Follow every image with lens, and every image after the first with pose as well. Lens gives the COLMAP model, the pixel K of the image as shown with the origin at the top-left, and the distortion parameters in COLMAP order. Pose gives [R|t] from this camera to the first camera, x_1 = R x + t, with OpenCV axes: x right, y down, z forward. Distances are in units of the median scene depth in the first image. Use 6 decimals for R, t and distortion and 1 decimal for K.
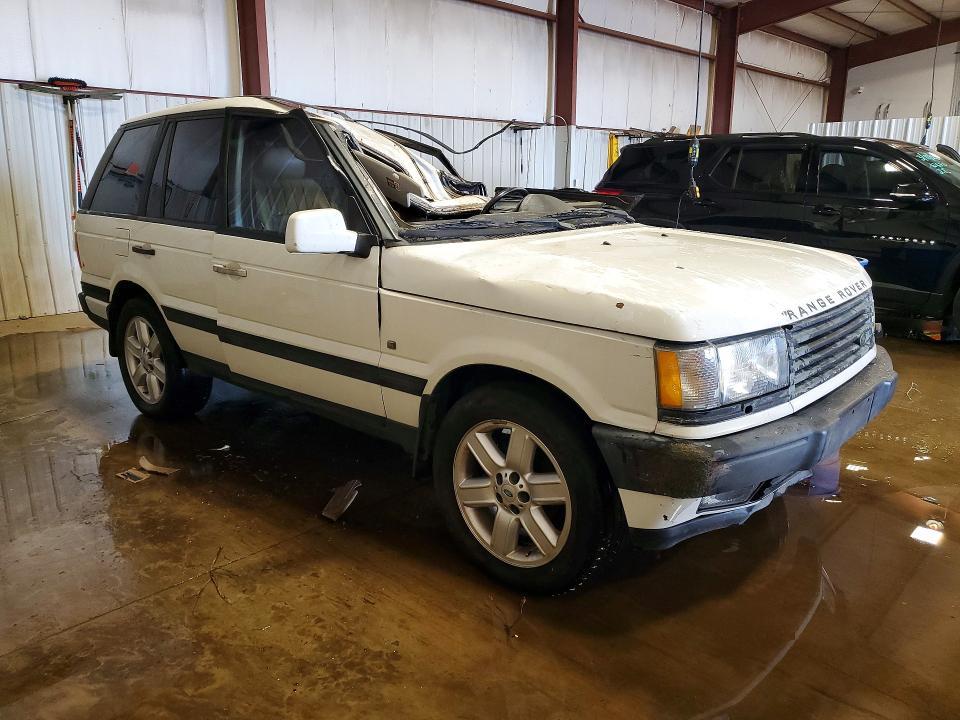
lens RADIAL K [[757.3, 0, 480.0], [0, 757.3, 360.0], [0, 0, 1]] dist [0.006217, 0.006172]
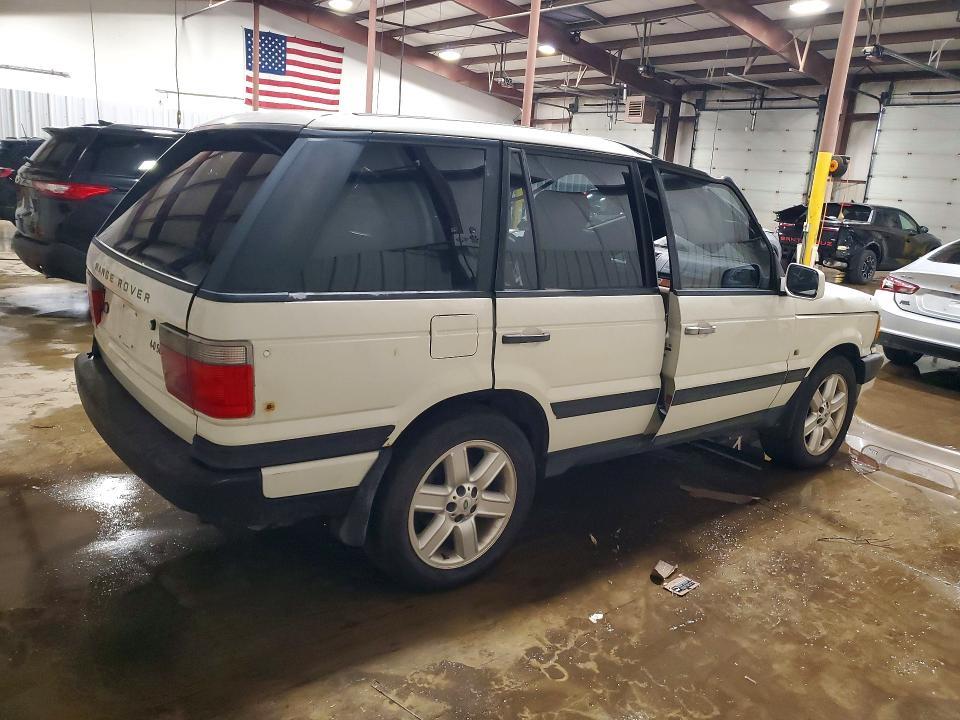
lens RADIAL K [[757.3, 0, 480.0], [0, 757.3, 360.0], [0, 0, 1]] dist [0.006217, 0.006172]
pose [[0.113649, -0.200624, 0.973054, -1.104961], [0.121481, 0.974857, 0.186808, -0.254010], [-0.986066, 0.096977, 0.135164, 0.929656]]
